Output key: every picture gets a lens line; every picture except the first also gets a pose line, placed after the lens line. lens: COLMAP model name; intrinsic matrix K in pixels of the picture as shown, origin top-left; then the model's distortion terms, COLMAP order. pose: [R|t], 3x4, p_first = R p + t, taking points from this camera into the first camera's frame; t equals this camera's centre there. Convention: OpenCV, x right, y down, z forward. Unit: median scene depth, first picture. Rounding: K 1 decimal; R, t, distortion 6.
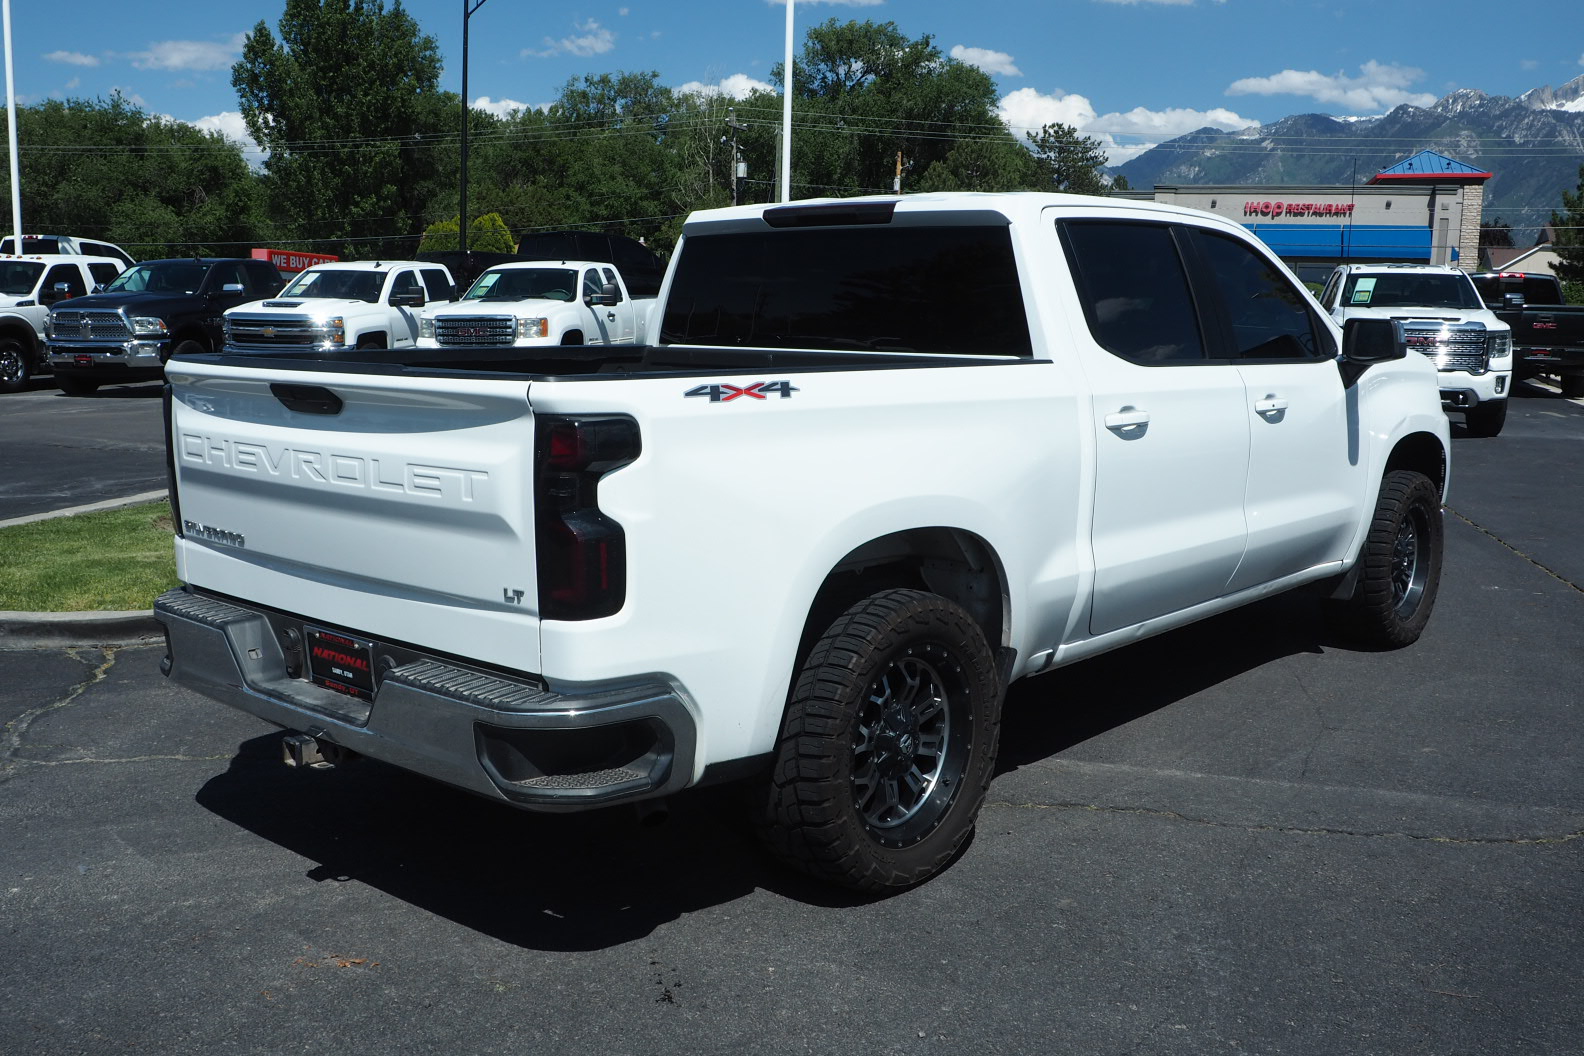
lens RADIAL K [[1517.1, 0, 790.6], [0, 1517.1, 536.4], [0, 0, 1]] dist [-0.011545, 0.000000]
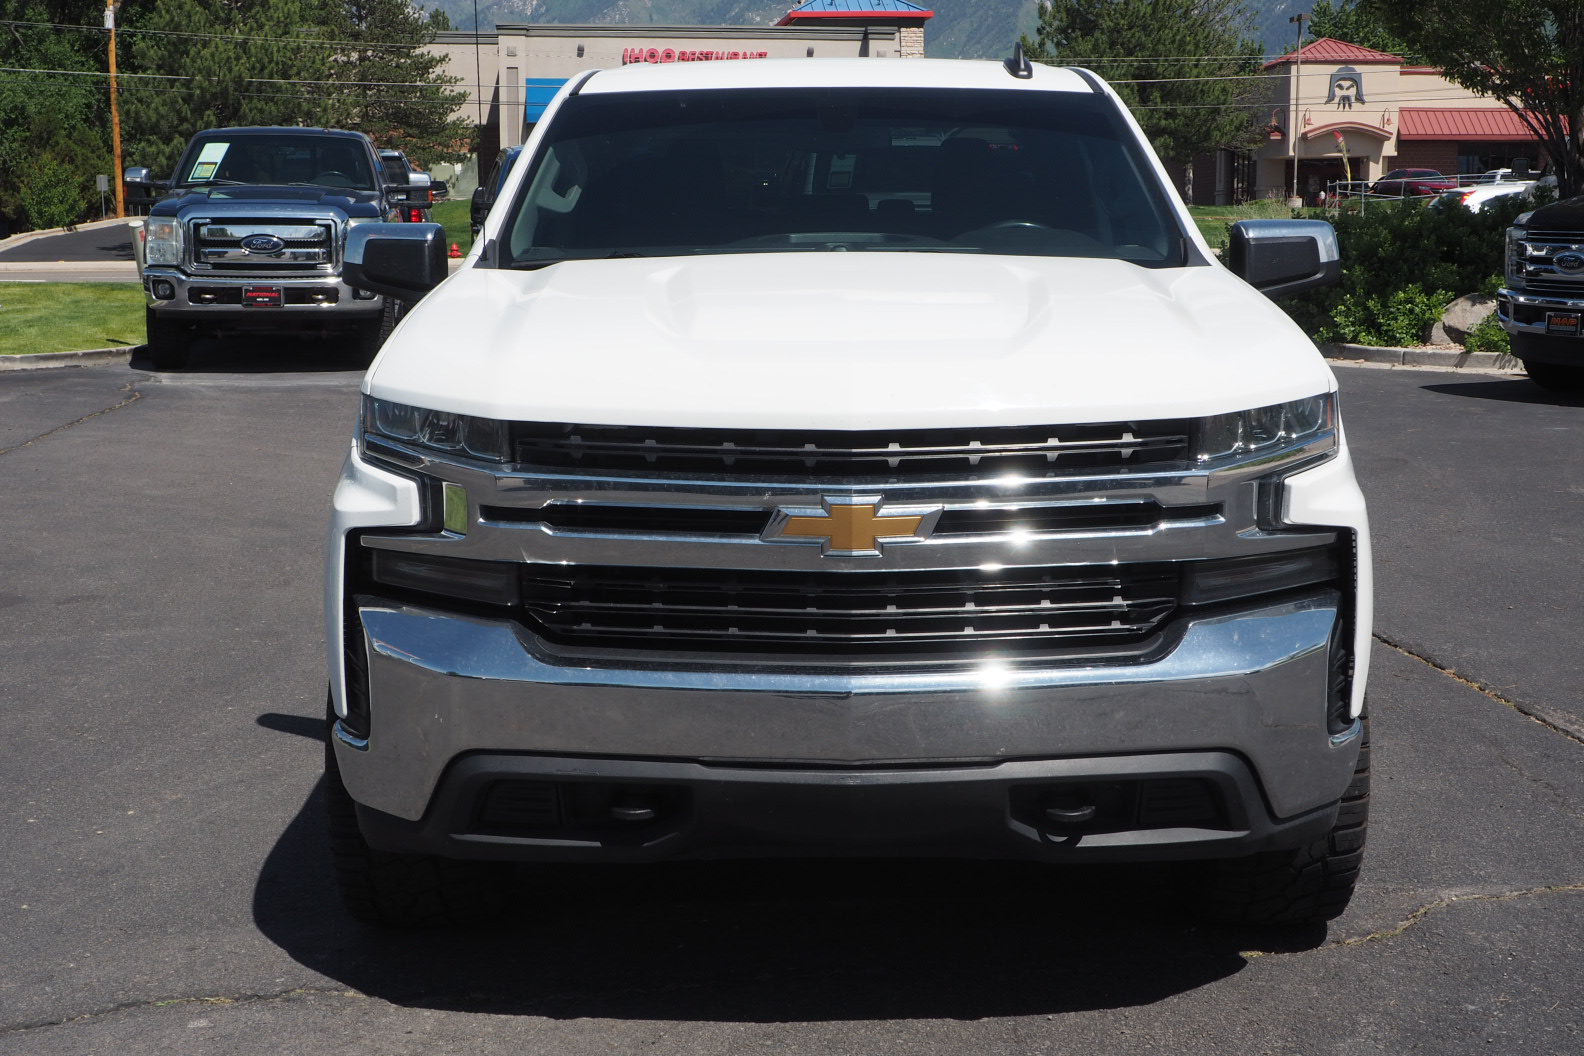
lens RADIAL K [[2188.6, 0, 789.0], [0, 2188.6, 528.8], [0, 0, 1]] dist [-0.012740, 0.000000]
pose [[0.932560, -0.072052, 0.353751, -0.008672], [0.072306, 0.997304, 0.012518, -0.001830], [-0.353699, 0.013905, 0.935256, 0.009548]]
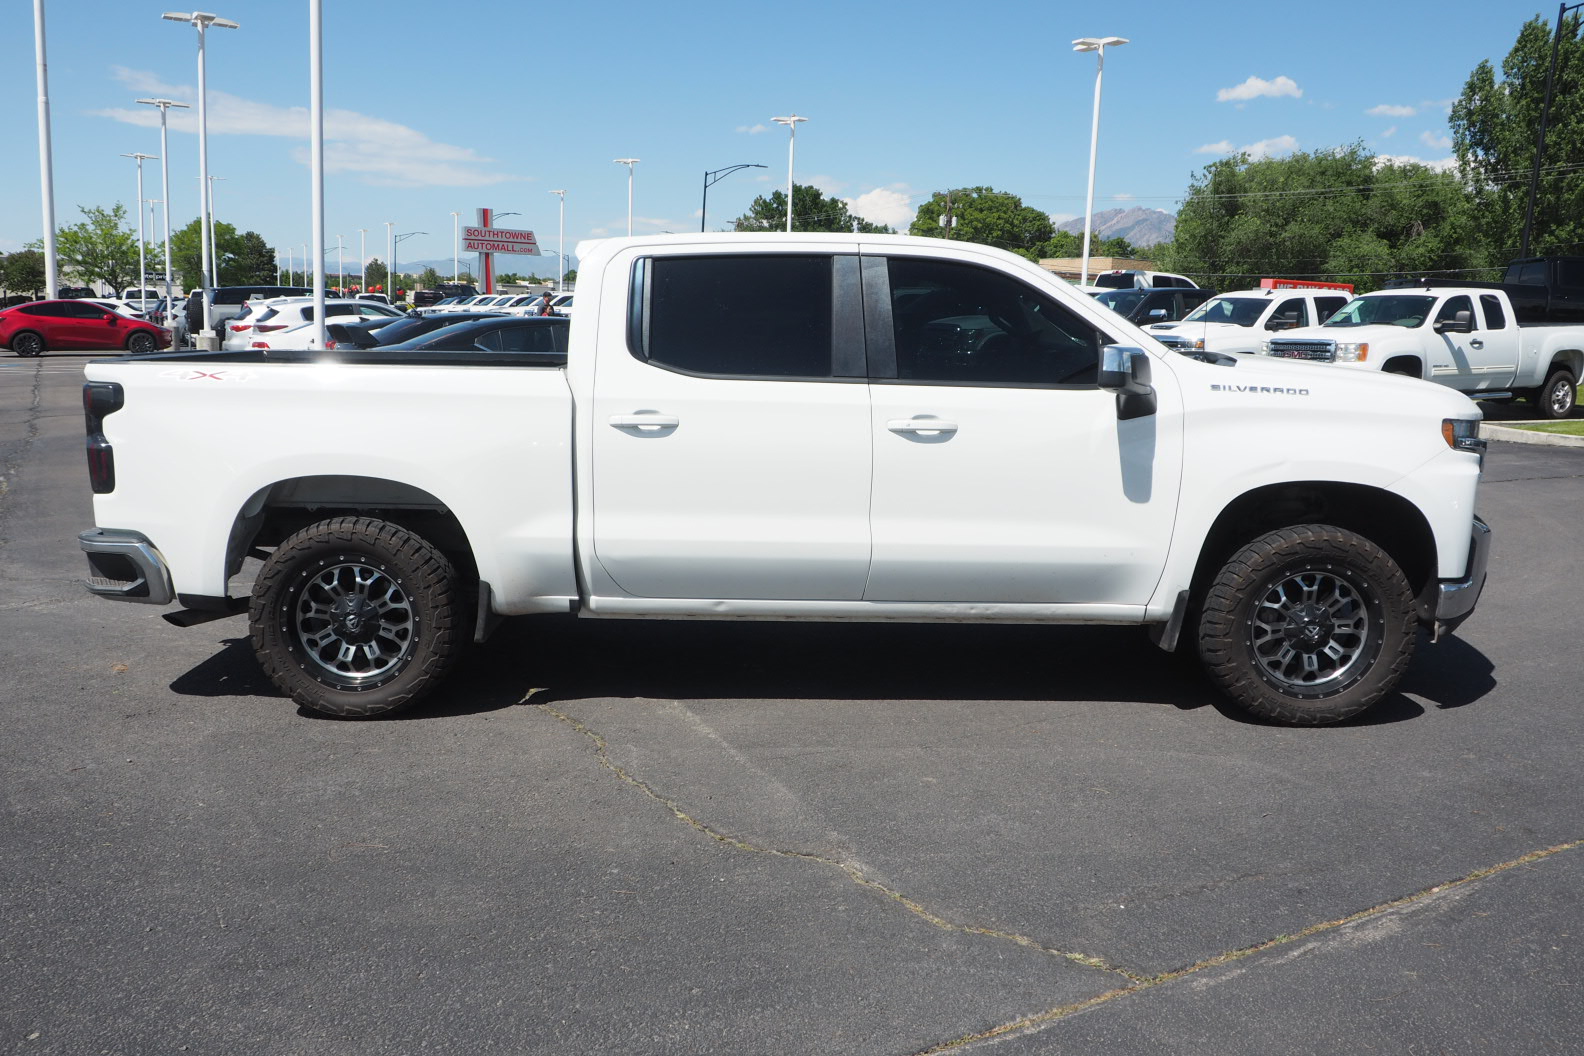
lens RADIAL K [[1359.6, 0, 749.3], [0, 1359.6, 528.8], [0, 0, 1]] dist [-0.005243, -0.022279]
pose [[0.643561, 0.119463, -0.756014, 0.089305], [-0.123991, 0.990970, 0.051042, -0.004616], [0.755285, 0.060890, 0.652562, 0.028993]]
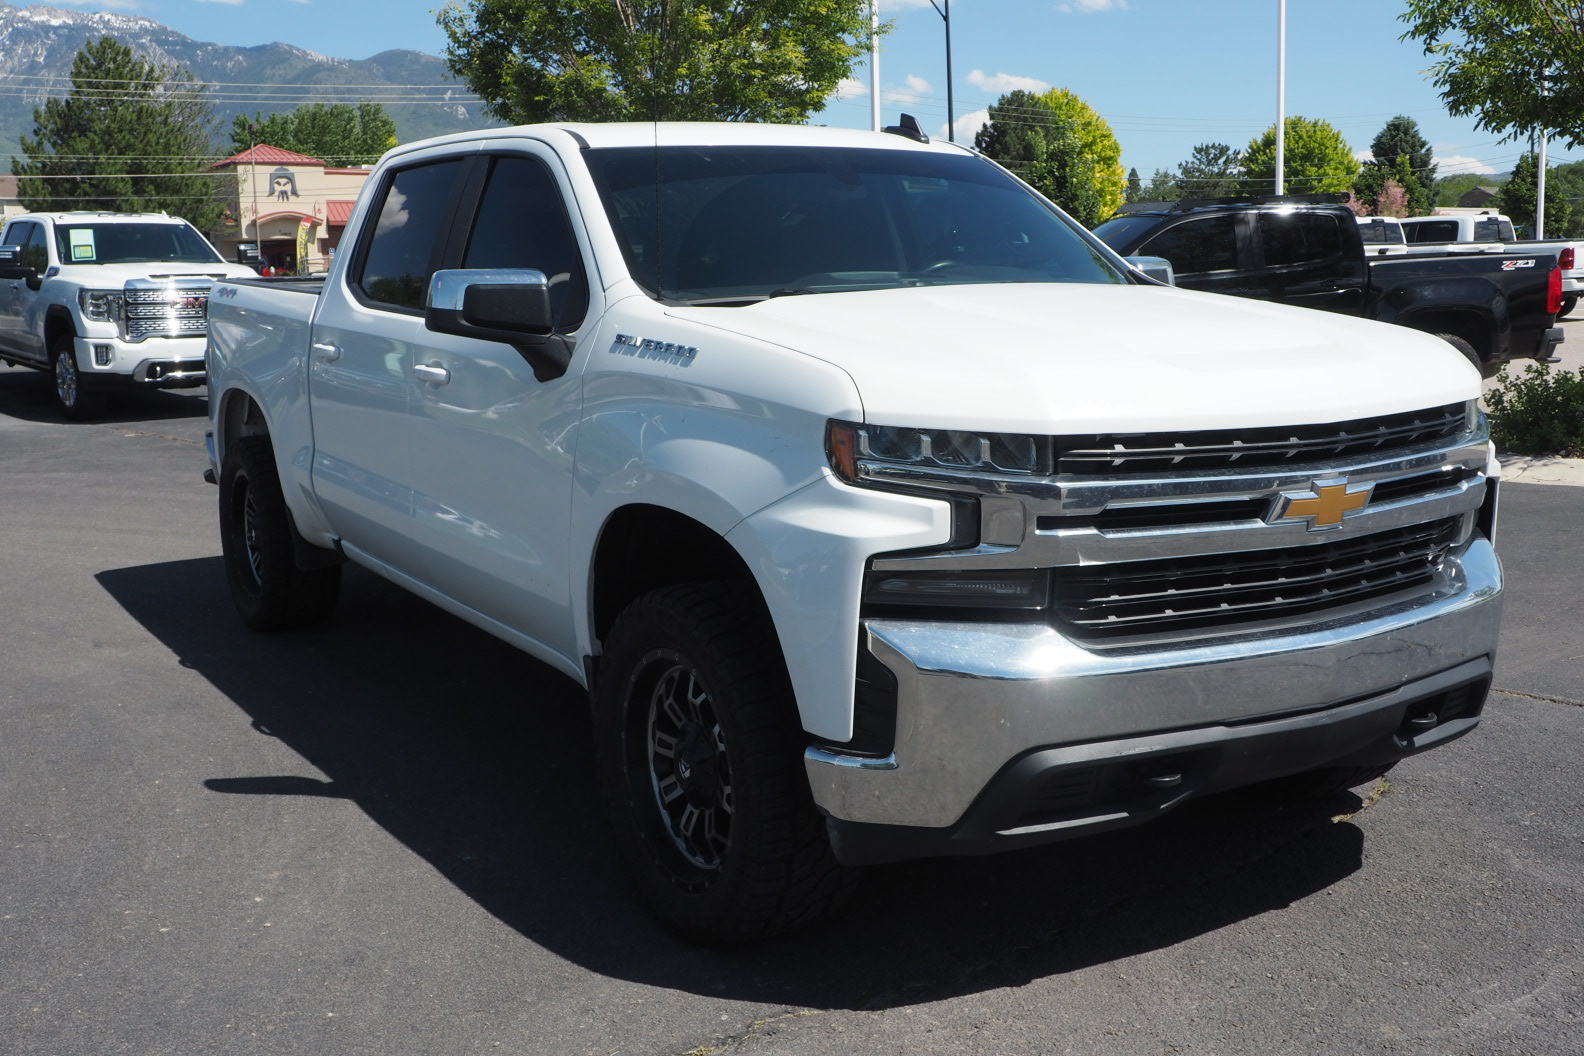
lens RADIAL K [[1709.8, 0, 789.3], [0, 1709.8, 530.8], [0, 0, 1]] dist [-0.008681, 0.000000]
pose [[0.600893, -0.149057, 0.785309, -0.041395], [0.147784, 0.986239, 0.074116, -0.007113], [-0.785550, 0.071520, 0.614652, 0.046799]]
